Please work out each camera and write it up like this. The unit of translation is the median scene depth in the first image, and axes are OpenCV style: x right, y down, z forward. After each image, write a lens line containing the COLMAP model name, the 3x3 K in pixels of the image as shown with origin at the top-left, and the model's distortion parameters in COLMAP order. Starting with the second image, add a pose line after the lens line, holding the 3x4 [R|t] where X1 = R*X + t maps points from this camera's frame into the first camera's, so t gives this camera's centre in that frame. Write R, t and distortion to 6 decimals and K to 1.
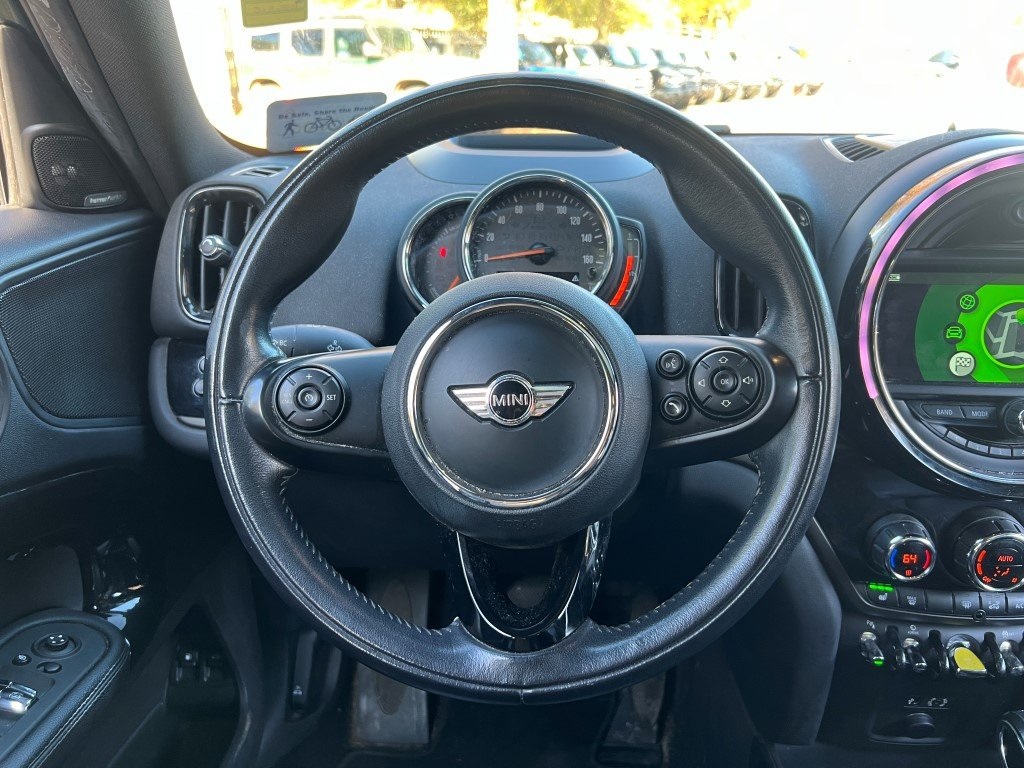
lens RADIAL K [[765.1, 0, 513.2], [0, 765.1, 390.2], [0, 0, 1]] dist [0.033891, -0.014210]
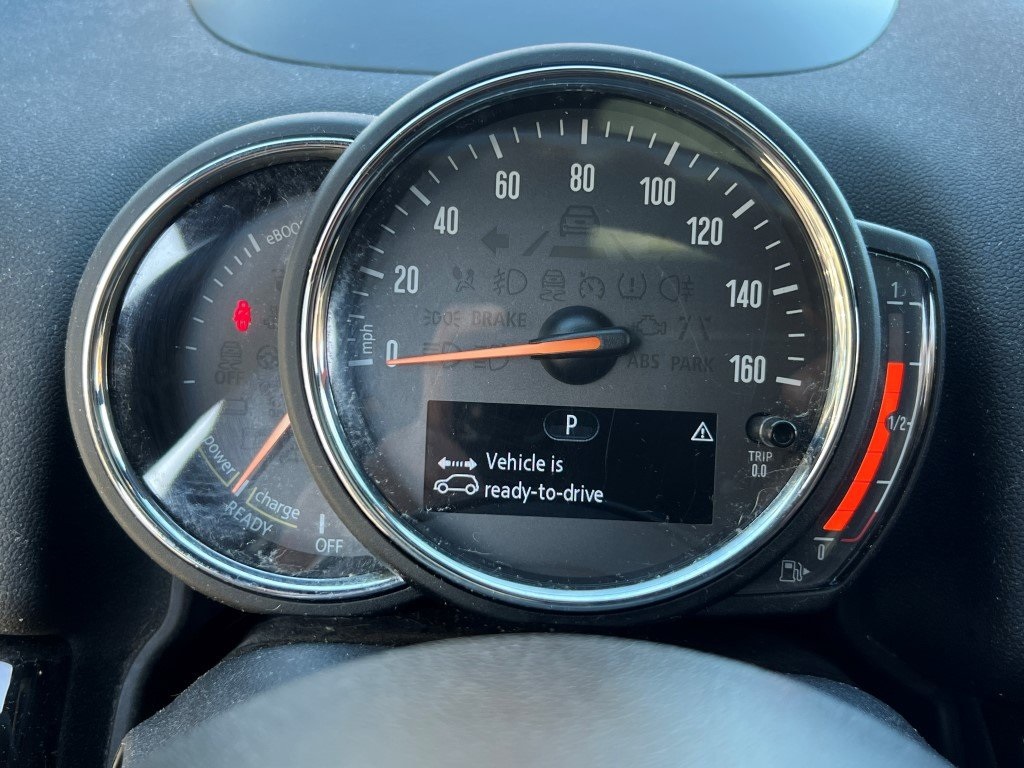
lens RADIAL K [[1022.2, 0, 515.9], [0, 1022.2, 383.4], [0, 0, 1]] dist [0.062858, 0.000000]
pose [[0.996876, 0.004408, 0.078856, -0.025420], [-0.012411, 0.994778, 0.101300, -0.265381], [-0.077998, -0.101962, 0.991726, 0.814445]]
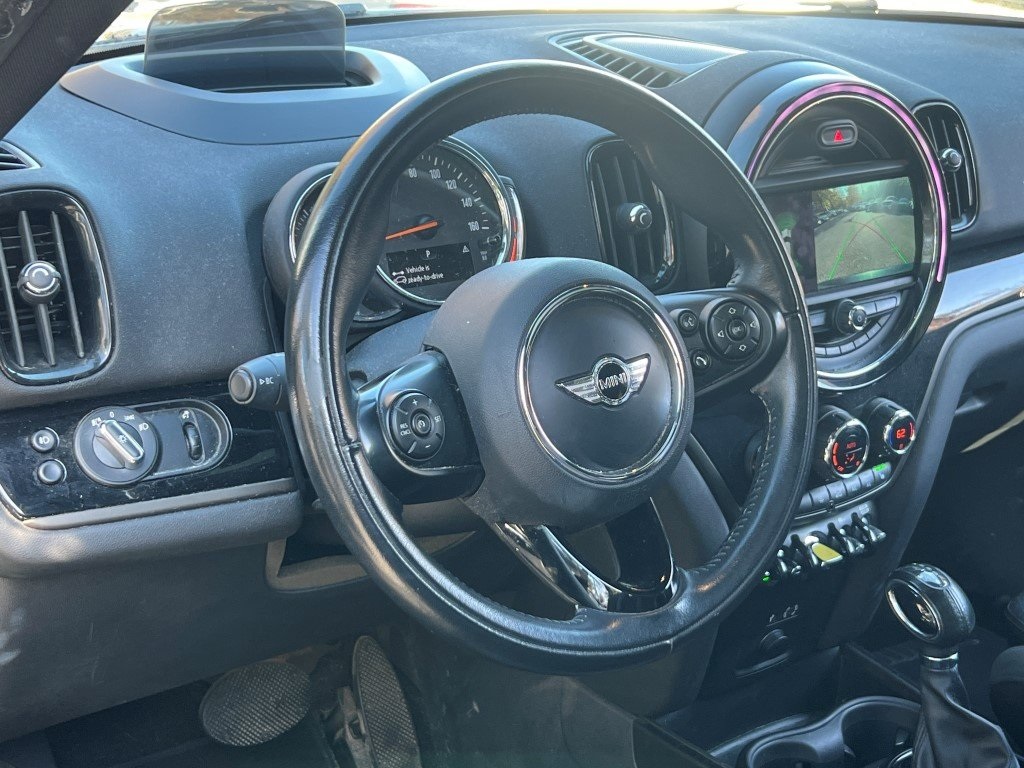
lens RADIAL K [[1487.0, 0, 515.0], [0, 1487.0, 390.5], [0, 0, 1]] dist [0.086818, 0.000000]
pose [[0.785989, -0.201611, 0.584444, -1.188835], [0.189156, 0.978422, 0.083132, -0.155007], [-0.588593, 0.045210, 0.807164, -0.537854]]
